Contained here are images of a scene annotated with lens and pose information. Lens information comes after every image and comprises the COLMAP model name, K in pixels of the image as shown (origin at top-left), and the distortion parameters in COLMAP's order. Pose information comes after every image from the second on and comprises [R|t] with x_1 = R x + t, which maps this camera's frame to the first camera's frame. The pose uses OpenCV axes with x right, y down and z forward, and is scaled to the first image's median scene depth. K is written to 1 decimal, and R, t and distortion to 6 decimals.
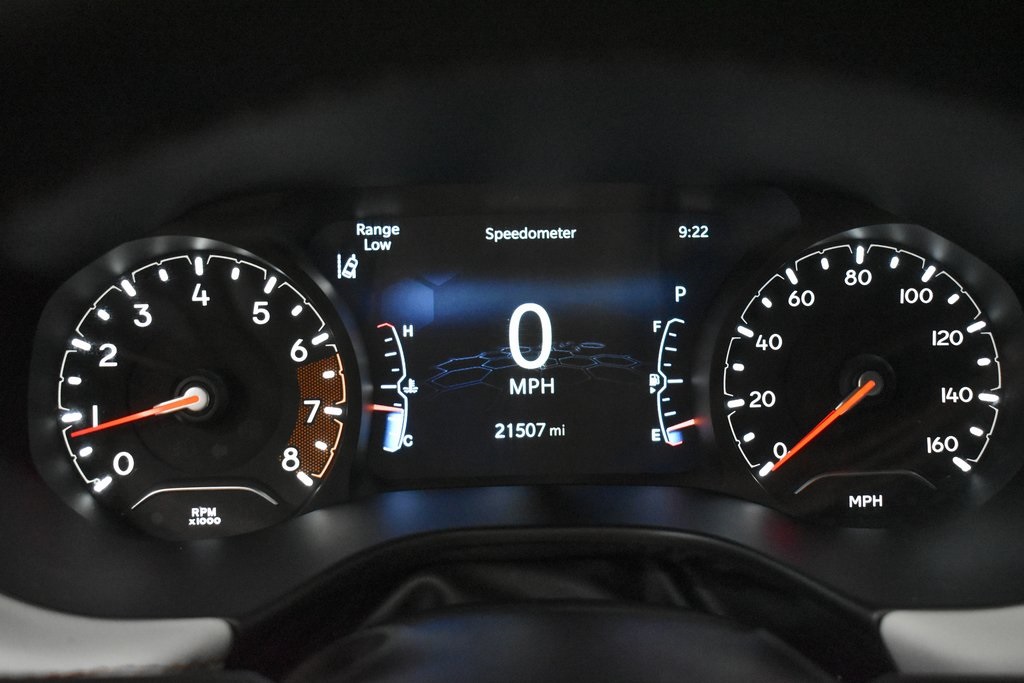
lens RADIAL K [[1393.3, 0, 512.0], [0, 1393.3, 341.5], [0, 0, 1]] dist [-0.005238, -0.022889]
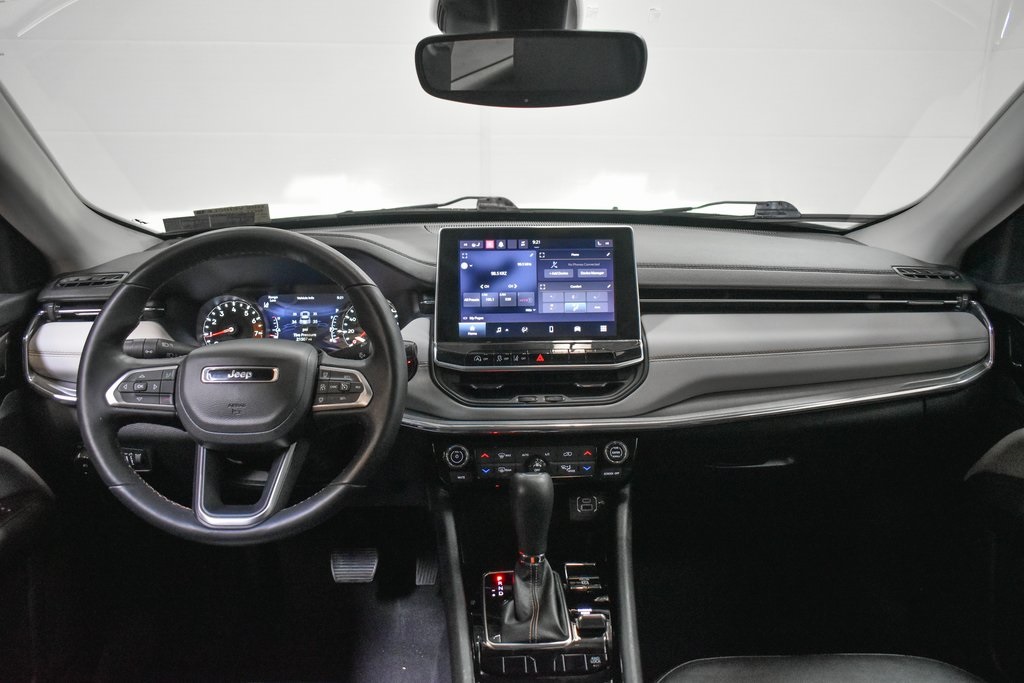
lens RADIAL K [[812.9, 0, 512.0], [0, 812.9, 341.5], [0, 0, 1]] dist [-0.001322, 0.001241]
pose [[0.999974, -0.004776, 0.005382, 0.721629], [0.005459, 0.990854, -0.134824, 0.458720], [-0.004689, 0.134850, 0.990855, -1.776263]]
